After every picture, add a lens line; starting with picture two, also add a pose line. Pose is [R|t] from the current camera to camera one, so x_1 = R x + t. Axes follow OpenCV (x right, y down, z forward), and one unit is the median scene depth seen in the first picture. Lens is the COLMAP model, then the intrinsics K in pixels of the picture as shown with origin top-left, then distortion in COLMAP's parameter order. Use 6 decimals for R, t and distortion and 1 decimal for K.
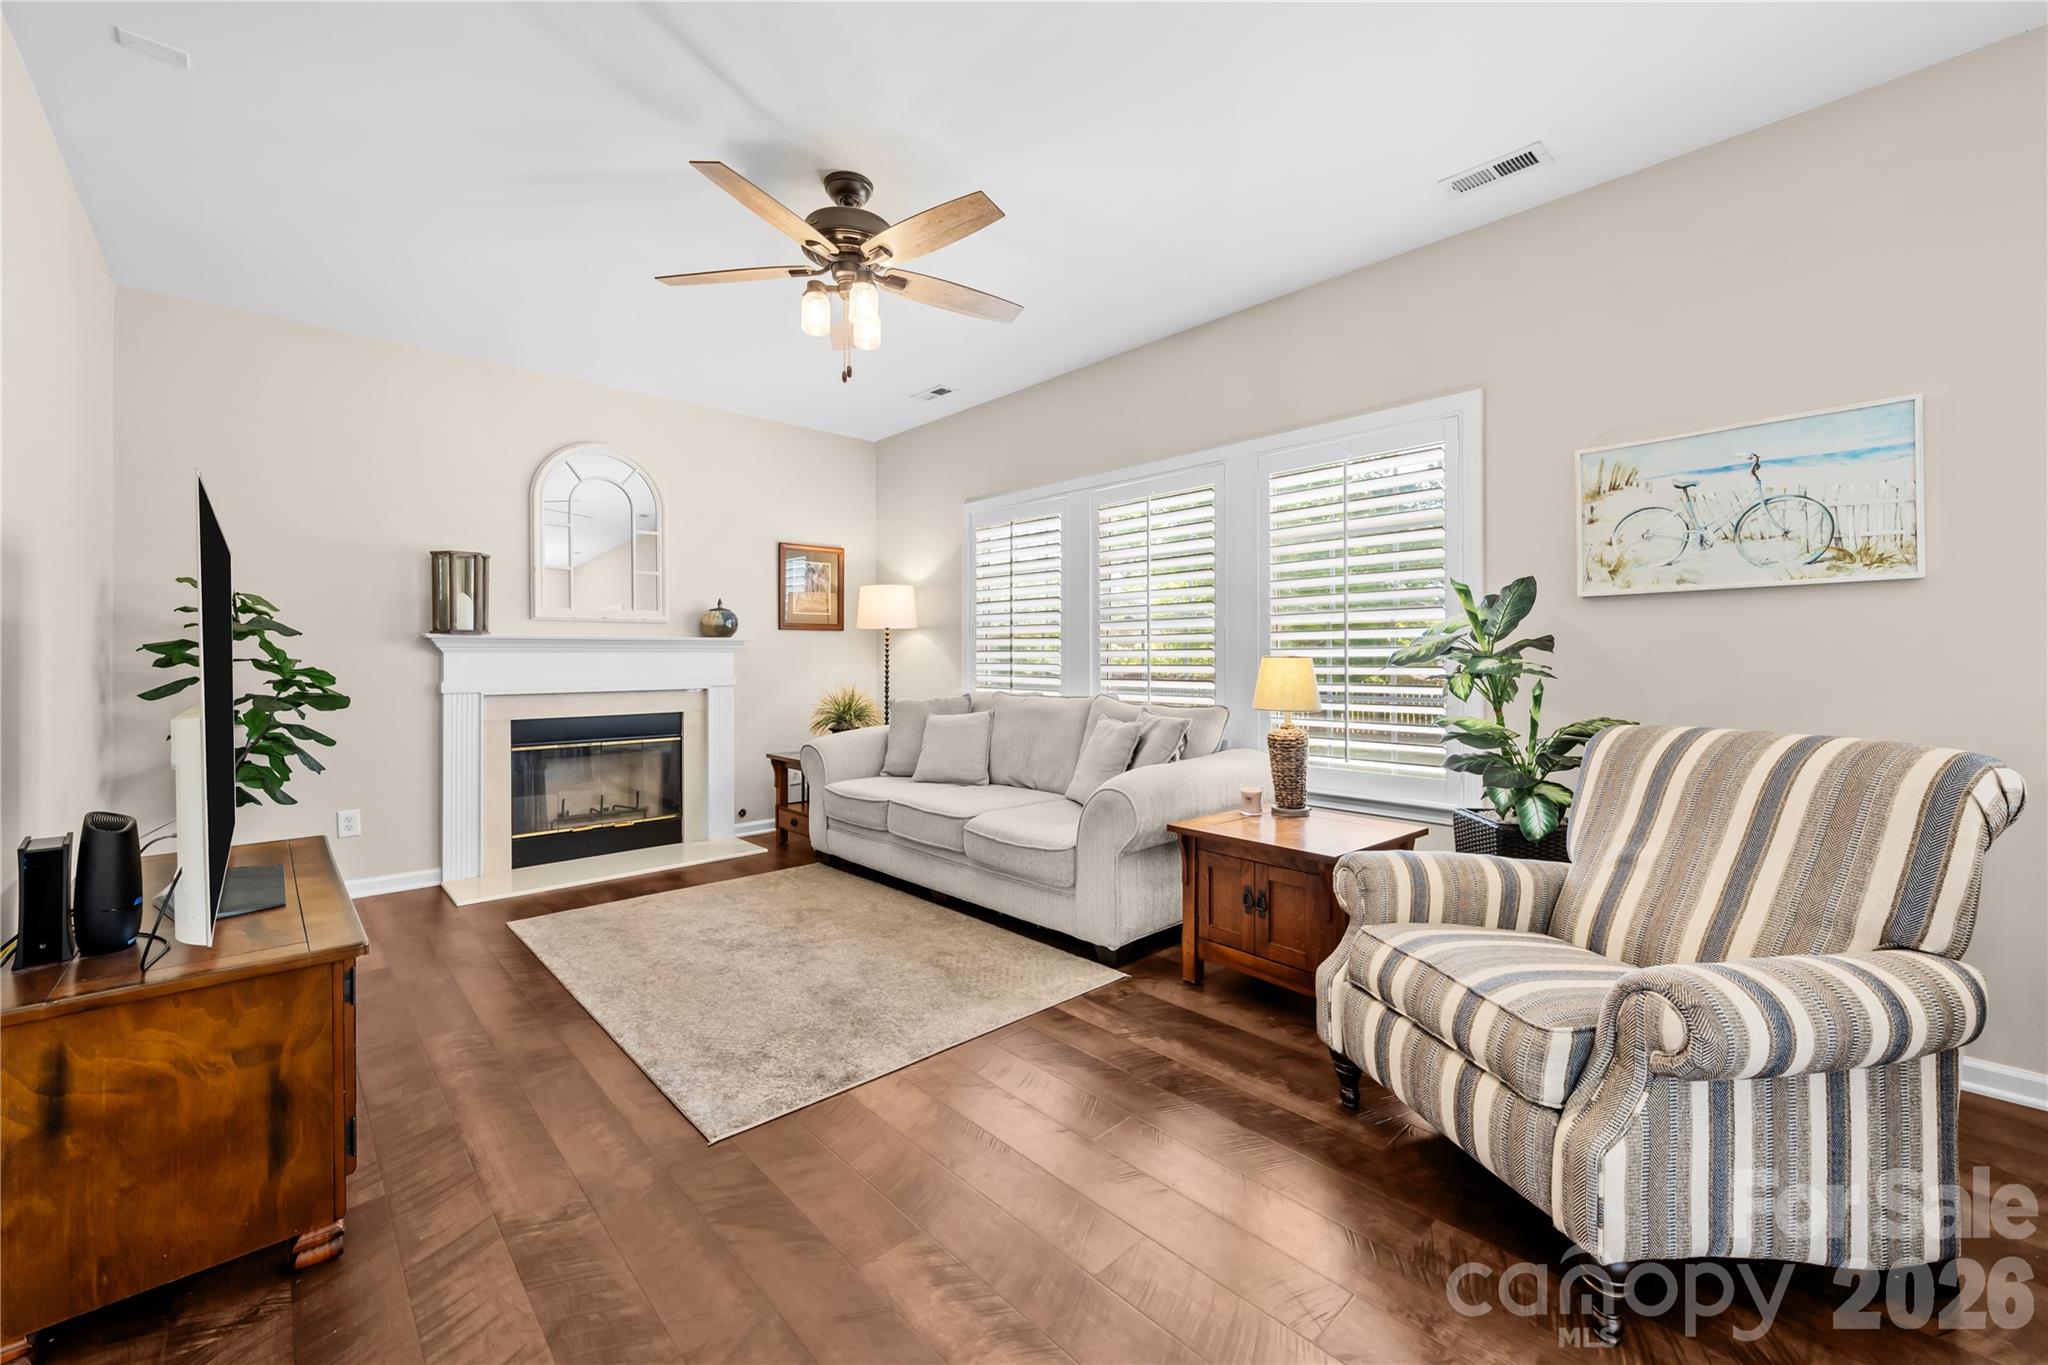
lens RADIAL K [[806.6, 0, 1019.2], [0, 806.6, 667.1], [0, 0, 1]] dist [-0.002608, 0.000881]
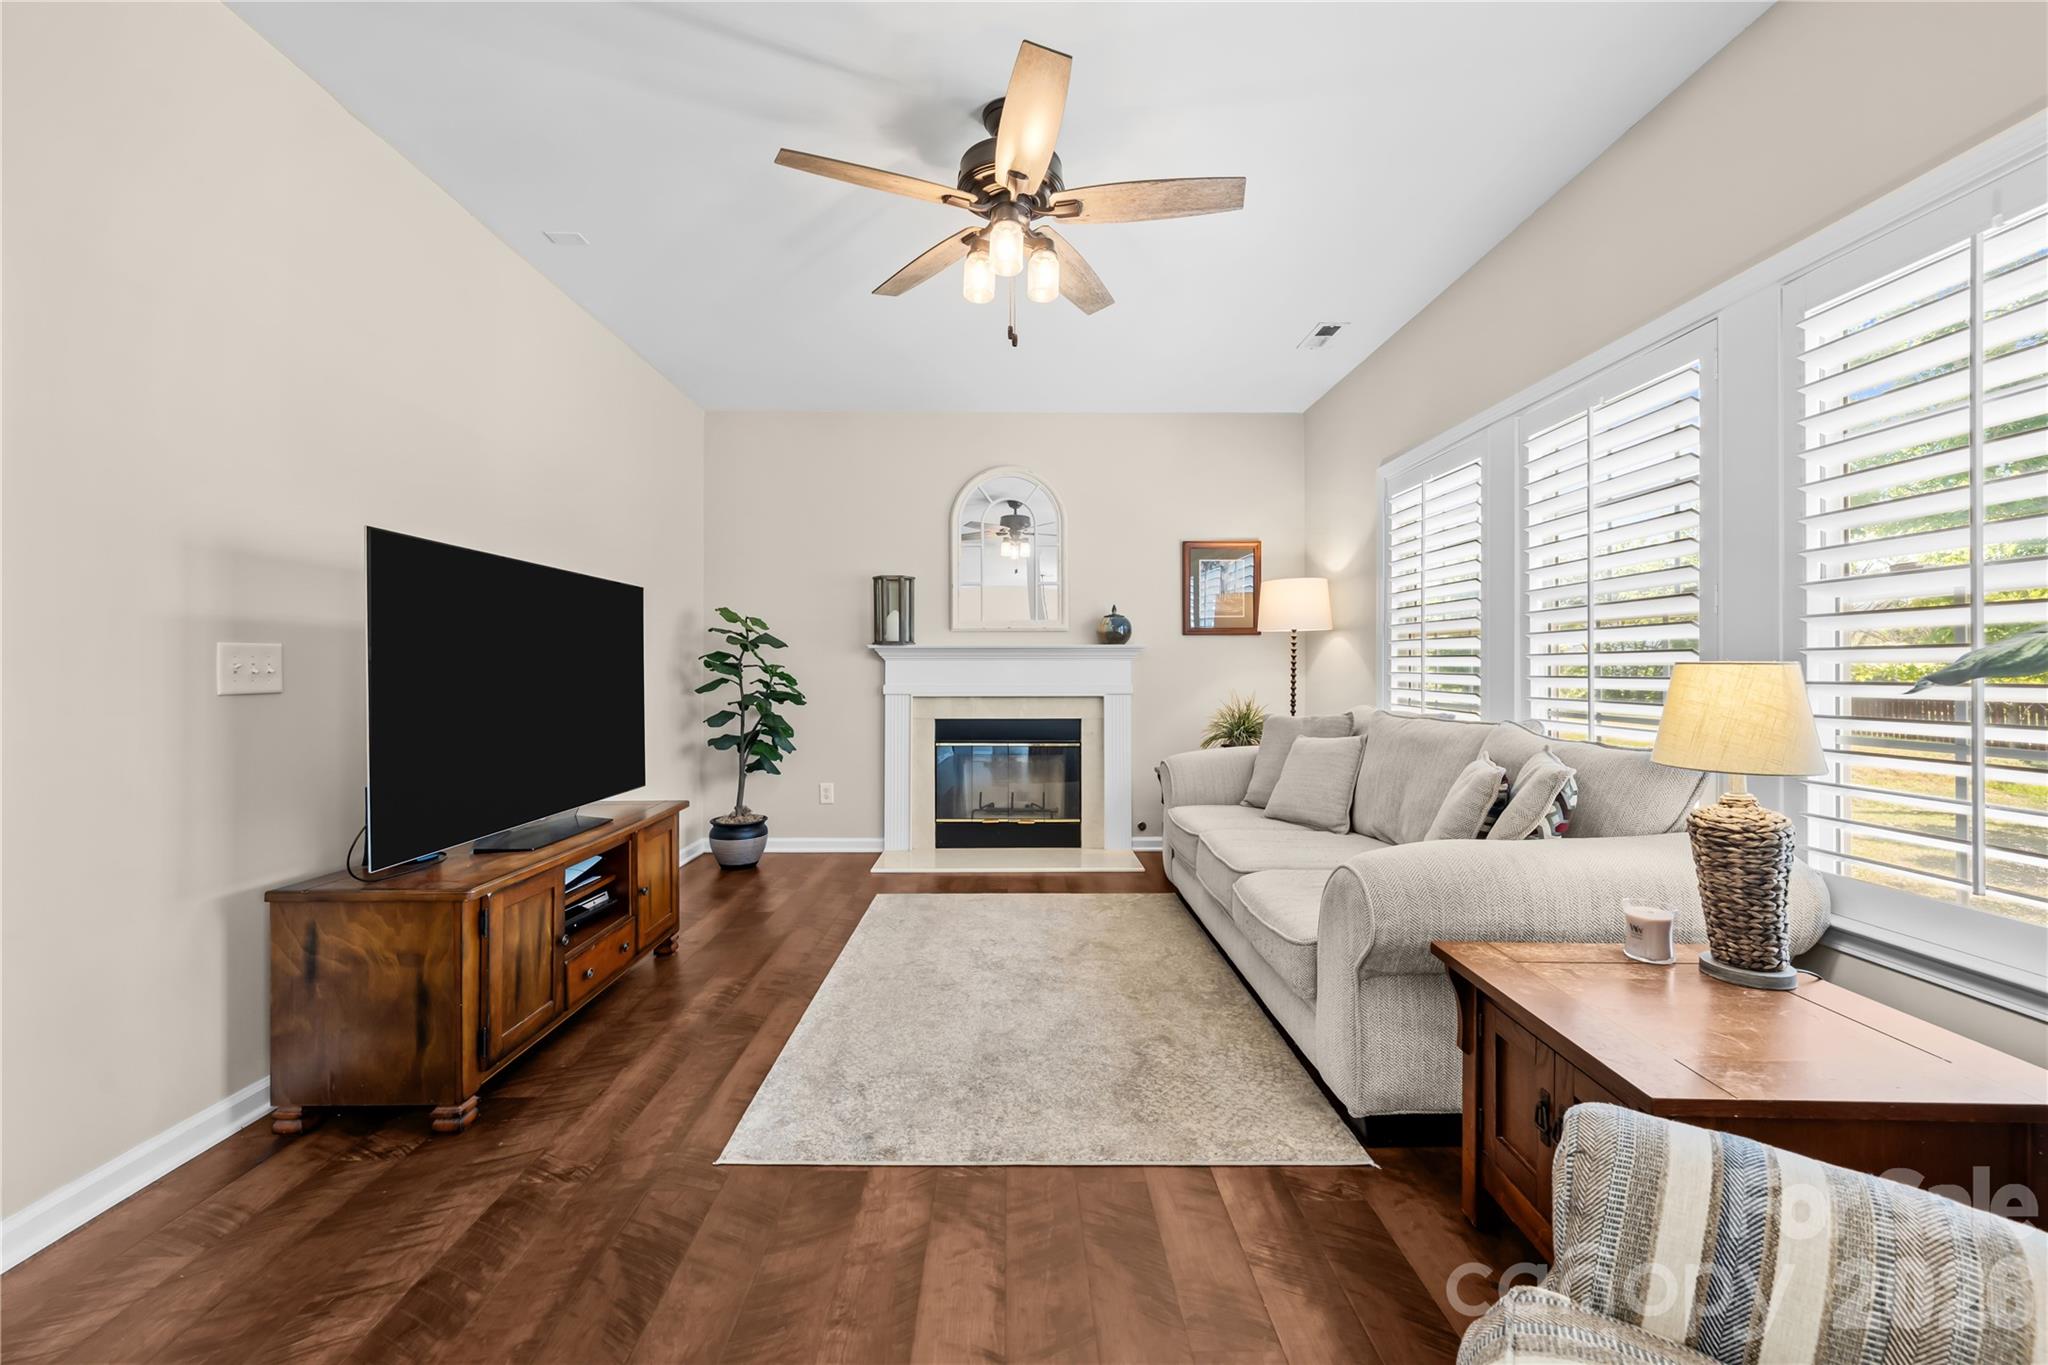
lens RADIAL K [[806.6, 0, 1020.1], [0, 806.6, 674.3], [0, 0, 1]] dist [-0.002608, 0.000881]
pose [[0.742942, 0.009069, -0.669295, 0.277174], [-0.009956, 0.999947, 0.002497, -0.002482], [0.669282, 0.004809, 0.742993, 0.269655]]
